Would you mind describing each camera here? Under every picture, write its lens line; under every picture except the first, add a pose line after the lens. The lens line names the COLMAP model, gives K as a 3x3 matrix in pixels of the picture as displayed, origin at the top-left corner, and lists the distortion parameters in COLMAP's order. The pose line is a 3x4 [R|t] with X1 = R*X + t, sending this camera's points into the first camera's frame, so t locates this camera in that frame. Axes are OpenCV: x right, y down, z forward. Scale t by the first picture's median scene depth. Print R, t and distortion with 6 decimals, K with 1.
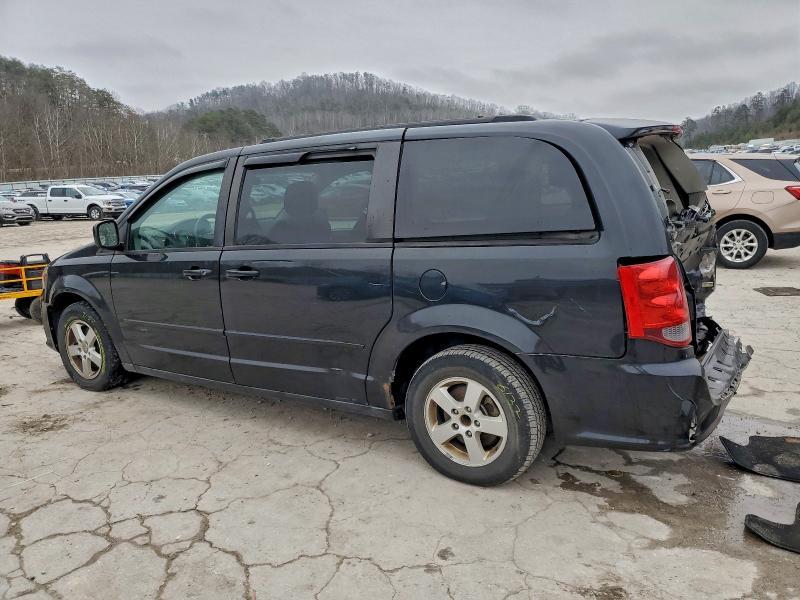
lens RADIAL K [[644.1, 0, 400.0], [0, 644.1, 300.0], [0, 0, 1]] dist [0.007590, -0.002036]
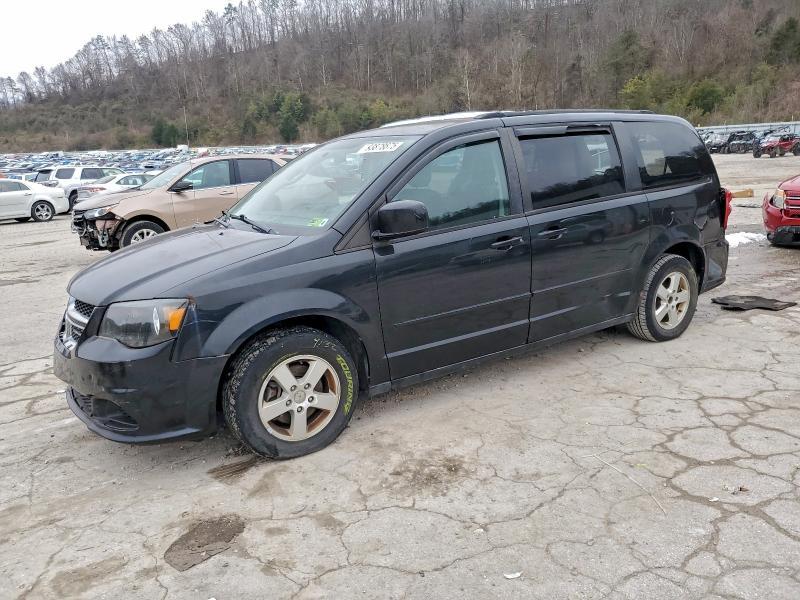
lens RADIAL K [[644.1, 0, 400.0], [0, 644.1, 300.0], [0, 0, 1]] dist [0.007590, -0.002036]
pose [[0.404072, -0.180458, 0.896750, -1.595852], [0.200053, 0.974049, 0.105870, -0.115849], [-0.892583, 0.136618, 0.429687, 0.909191]]
